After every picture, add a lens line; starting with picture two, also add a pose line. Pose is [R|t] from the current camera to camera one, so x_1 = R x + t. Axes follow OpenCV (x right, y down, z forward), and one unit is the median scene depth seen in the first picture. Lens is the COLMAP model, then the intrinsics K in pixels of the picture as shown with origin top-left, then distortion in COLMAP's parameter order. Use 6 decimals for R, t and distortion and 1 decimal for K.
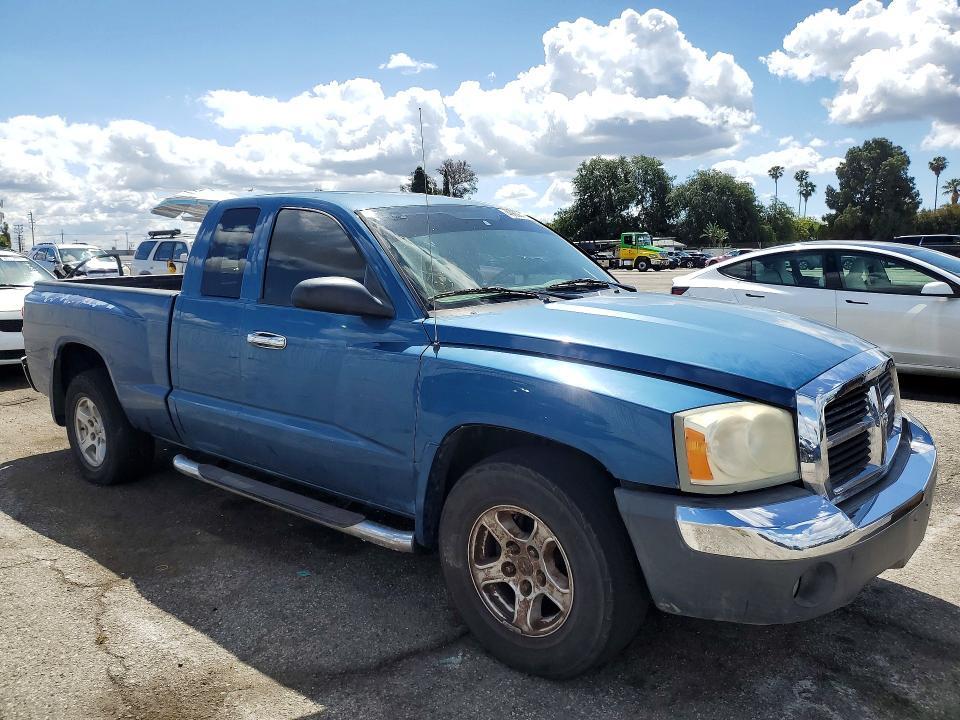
lens RADIAL K [[739.2, 0, 474.2], [0, 739.2, 358.9], [0, 0, 1]] dist [0.003000, 0.006329]
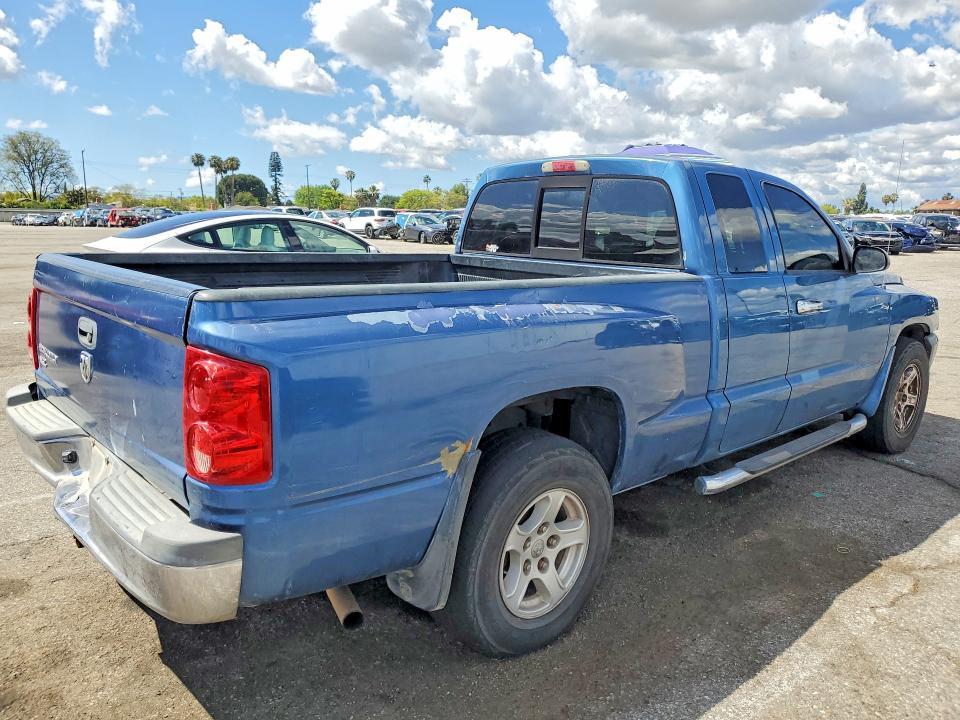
lens RADIAL K [[739.2, 0, 474.2], [0, 739.2, 358.9], [0, 0, 1]] dist [0.003000, 0.006329]
pose [[0.137652, -0.180787, 0.973842, -1.389842], [0.115317, 0.979440, 0.165526, -0.181193], [-0.983745, 0.089516, 0.155670, 1.301792]]
